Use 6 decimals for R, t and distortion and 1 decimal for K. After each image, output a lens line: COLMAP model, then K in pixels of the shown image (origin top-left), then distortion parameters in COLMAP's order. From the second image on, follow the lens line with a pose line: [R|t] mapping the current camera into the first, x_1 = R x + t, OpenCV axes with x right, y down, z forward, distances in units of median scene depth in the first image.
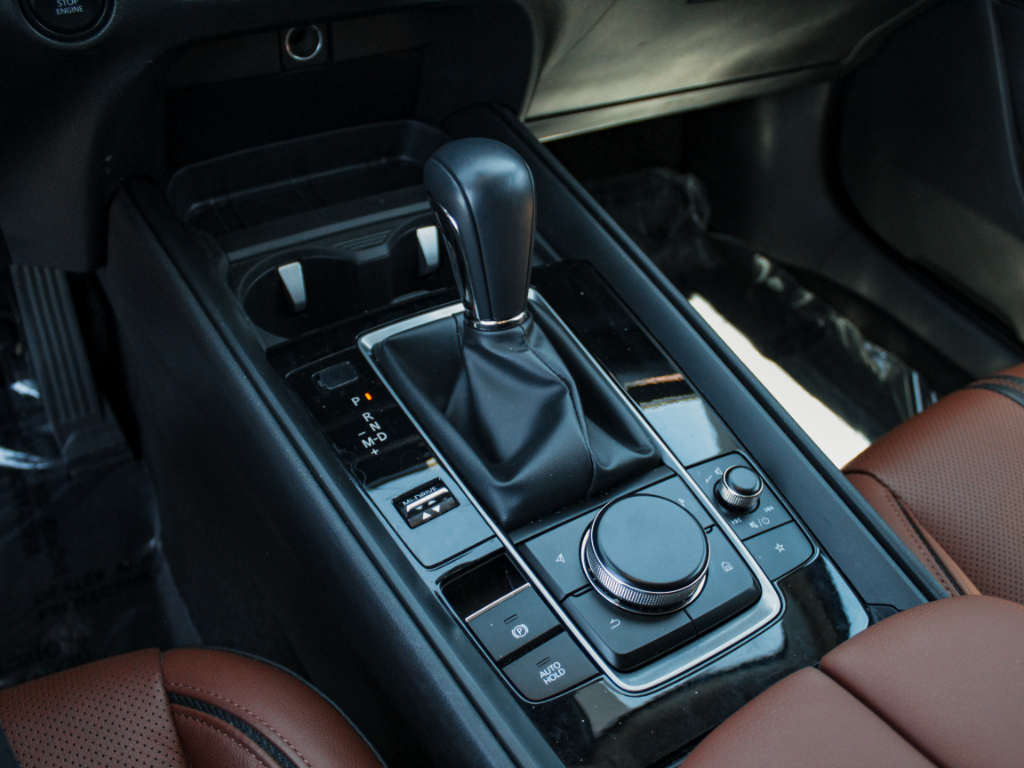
lens RADIAL K [[930.4, 0, 516.8], [0, 930.4, 378.7], [0, 0, 1]] dist [-0.125746, 0.051971]
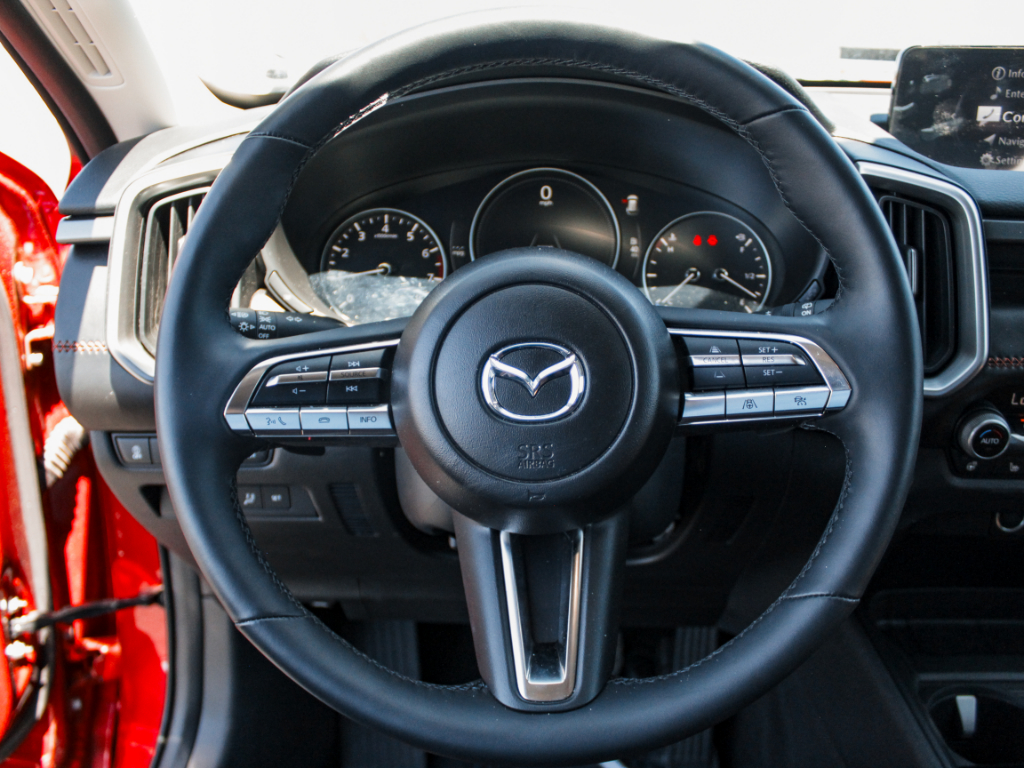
lens RADIAL K [[930.4, 0, 515.6], [0, 930.4, 386.8], [0, 0, 1]] dist [-0.125746, 0.051971]
pose [[0.830337, 0.120020, -0.544183, -0.181658], [-0.323207, 0.899226, -0.294838, 0.052524], [0.453958, 0.420699, 0.785452, -0.392056]]
